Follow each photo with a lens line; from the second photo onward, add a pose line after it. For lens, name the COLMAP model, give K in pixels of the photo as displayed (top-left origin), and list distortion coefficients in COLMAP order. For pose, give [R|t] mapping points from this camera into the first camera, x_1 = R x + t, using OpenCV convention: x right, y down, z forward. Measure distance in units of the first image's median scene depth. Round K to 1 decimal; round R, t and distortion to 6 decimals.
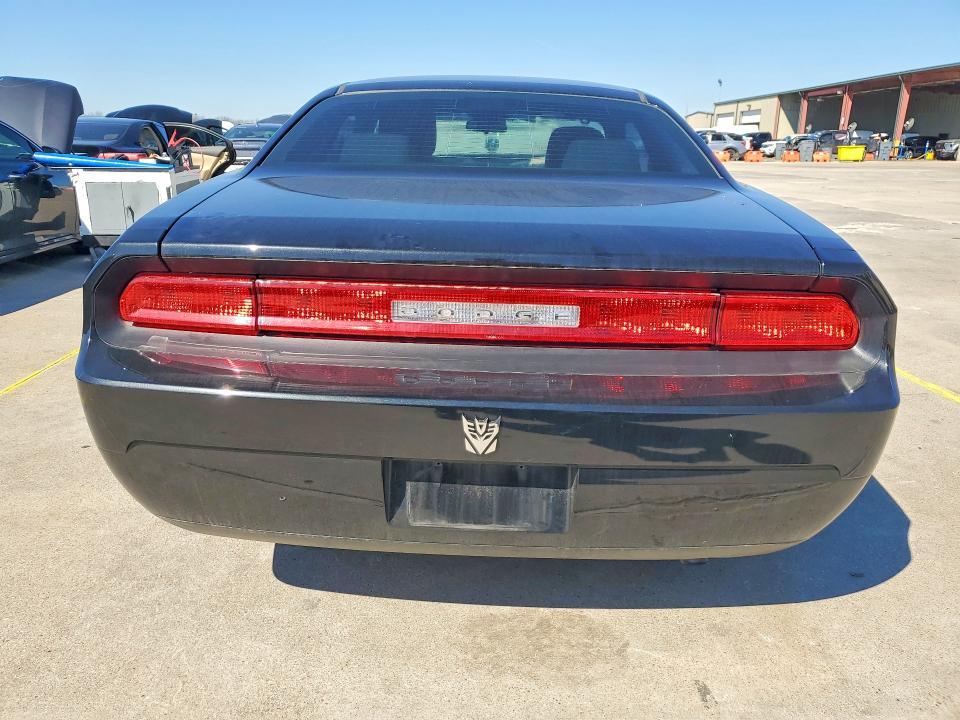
lens RADIAL K [[766.7, 0, 480.0], [0, 766.7, 360.0], [0, 0, 1]] dist [0.000401, 0.013197]
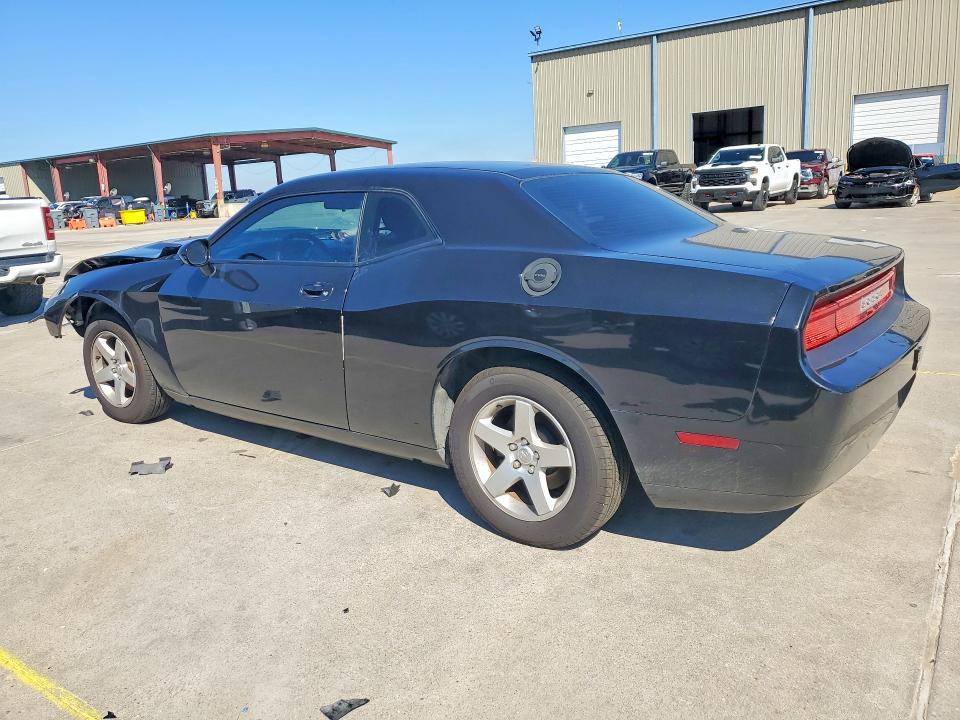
lens RADIAL K [[748.8, 0, 480.0], [0, 748.8, 360.0], [0, 0, 1]] dist [0.008562, 0.009079]
pose [[0.569834, -0.217134, 0.792554, -0.099455], [0.274631, 0.959325, 0.065368, -0.015327], [-0.774511, 0.180411, 0.606288, 0.035247]]
